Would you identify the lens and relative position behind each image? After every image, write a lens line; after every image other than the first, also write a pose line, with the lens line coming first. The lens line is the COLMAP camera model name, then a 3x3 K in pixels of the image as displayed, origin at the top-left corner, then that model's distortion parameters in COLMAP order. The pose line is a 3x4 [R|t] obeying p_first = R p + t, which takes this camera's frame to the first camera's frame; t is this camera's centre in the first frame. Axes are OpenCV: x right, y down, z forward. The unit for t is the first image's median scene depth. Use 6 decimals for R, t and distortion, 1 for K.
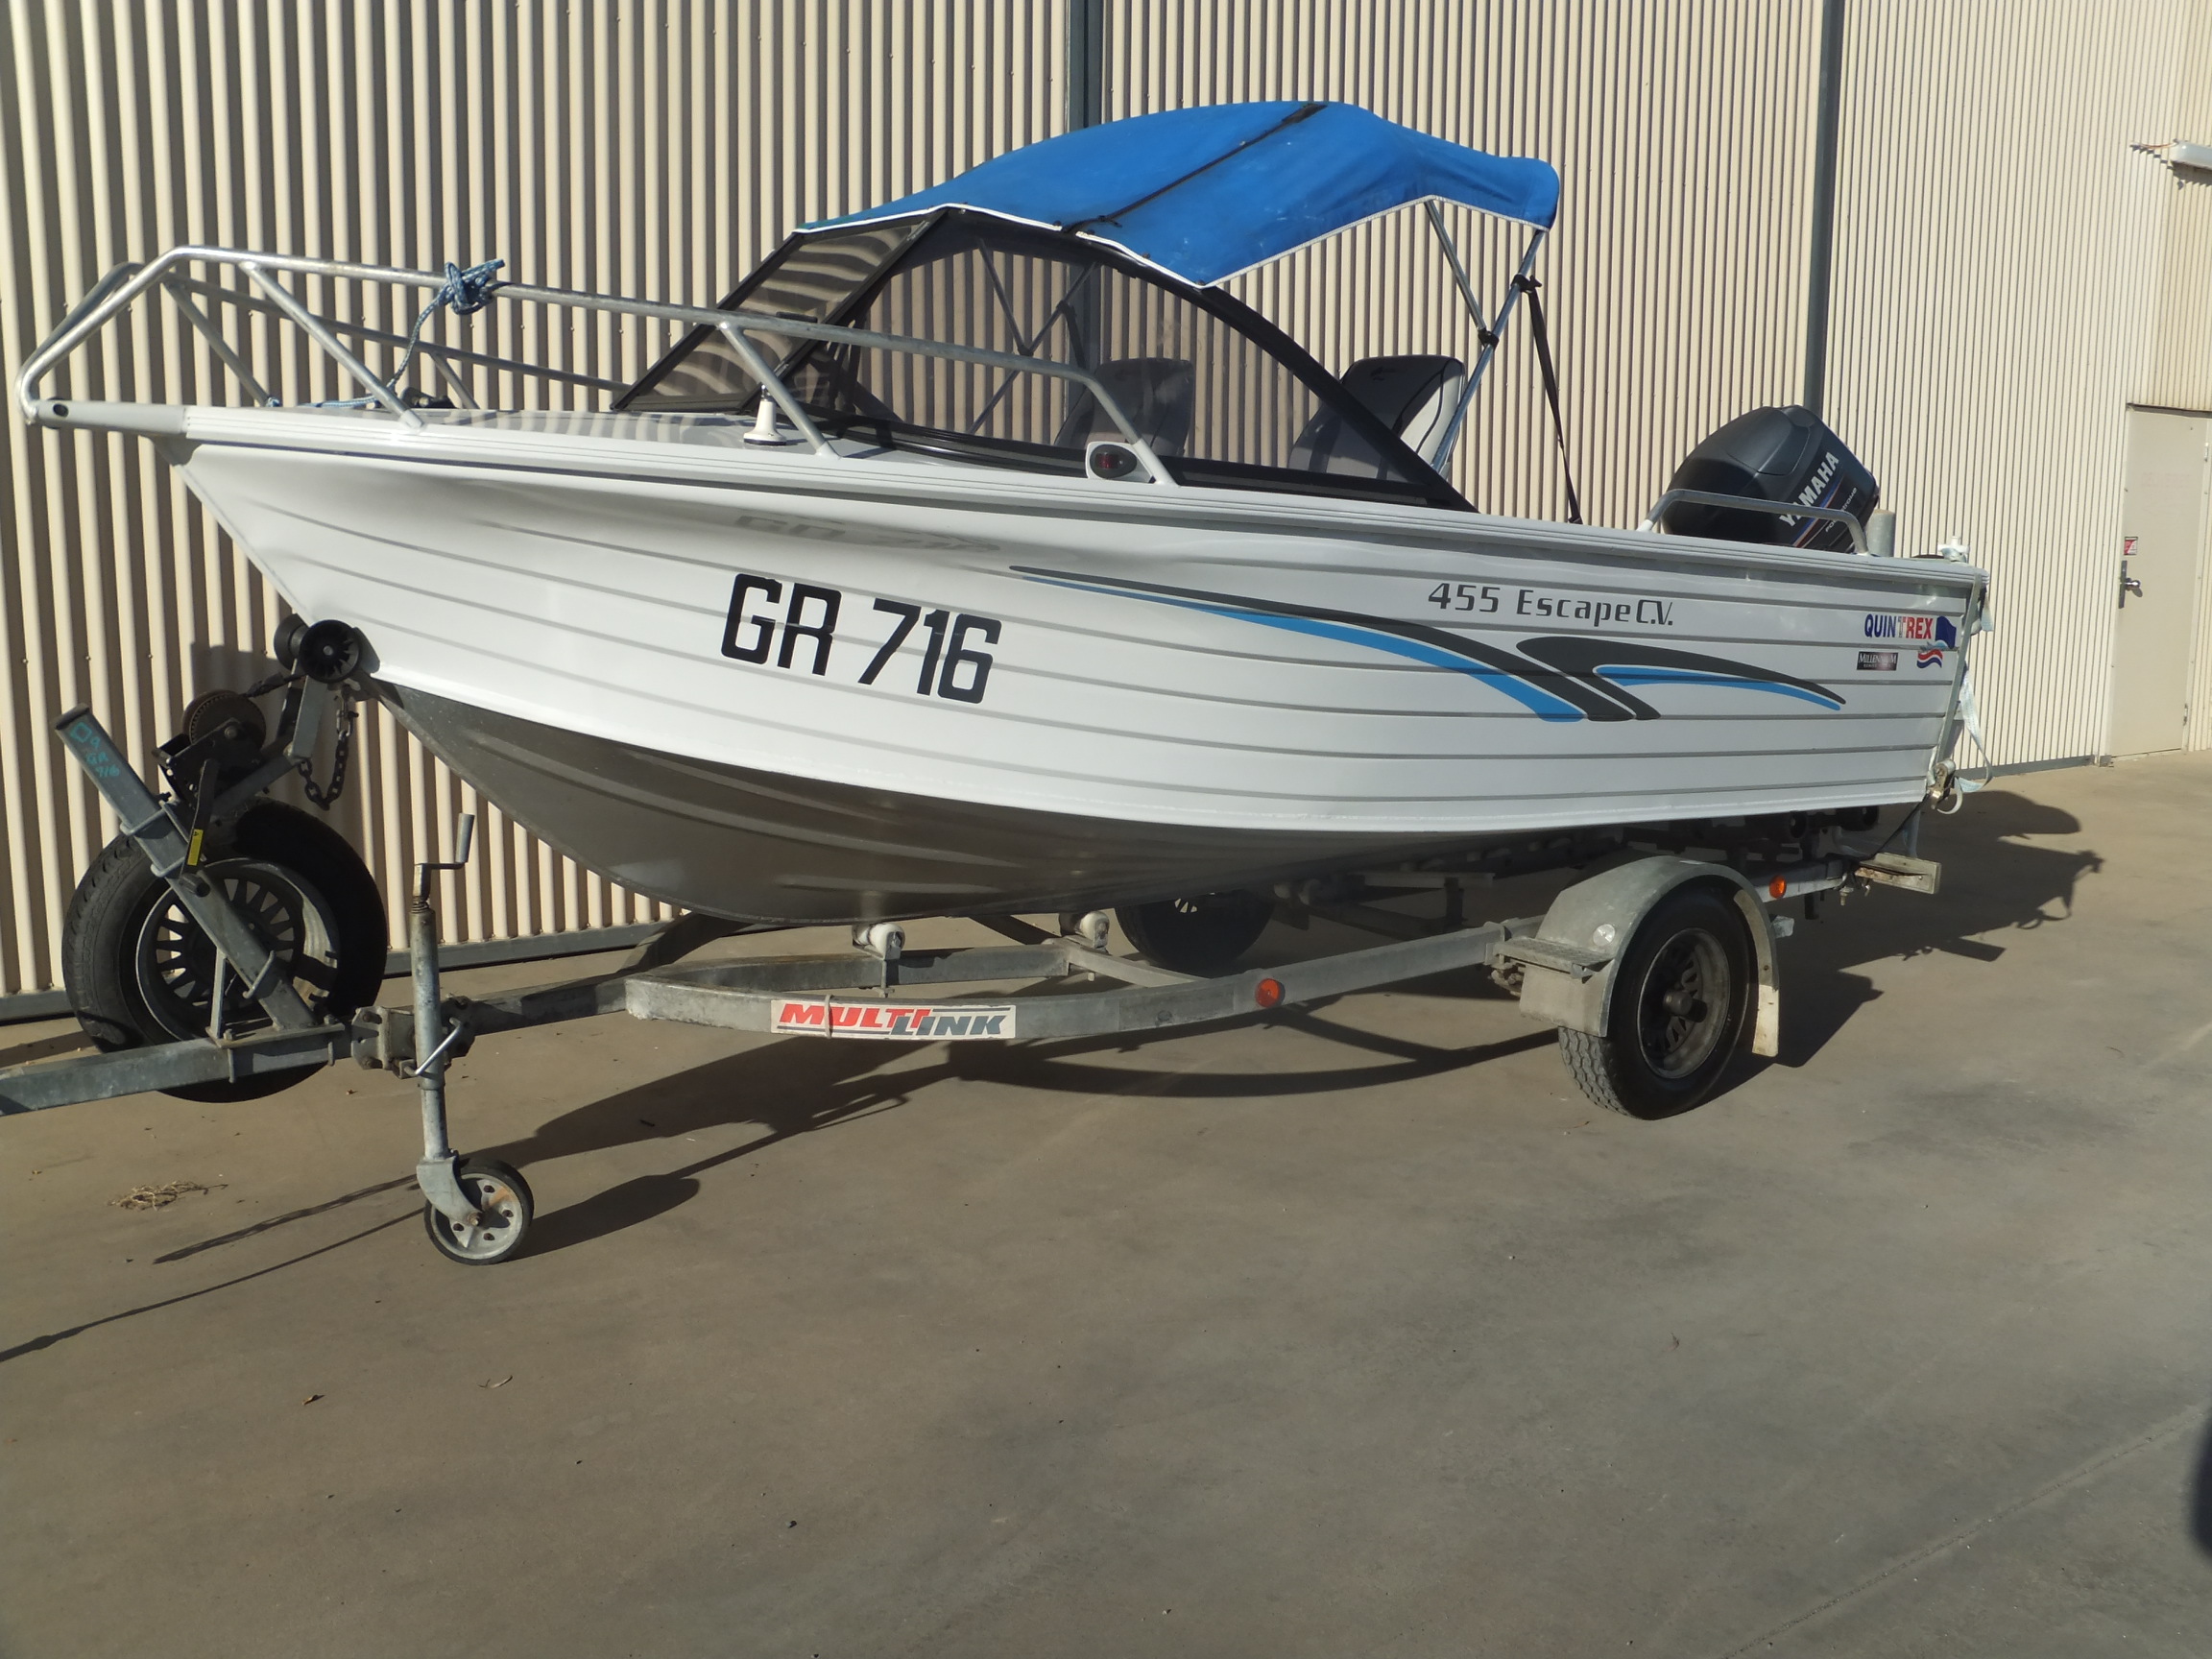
lens RADIAL K [[2070.7, 0, 1107.4], [0, 2070.7, 814.9], [0, 0, 1]] dist [-0.126462, 0.000000]
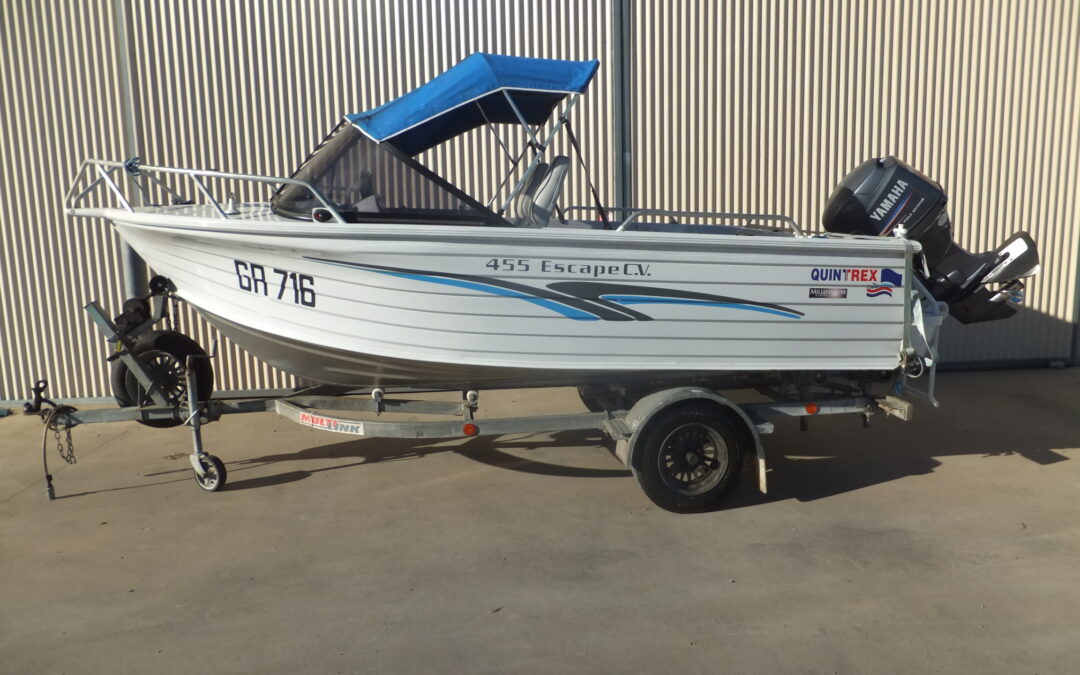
lens RADIAL K [[797.3, 0, 539.8], [0, 797.3, 340.7], [0, 0, 1]] dist [-0.029809, 0.004626]
pose [[0.823472, 0.046454, -0.565452, 0.685437], [-0.046024, 0.998827, 0.015033, -0.036015], [0.565487, 0.013645, 0.824644, 0.289339]]
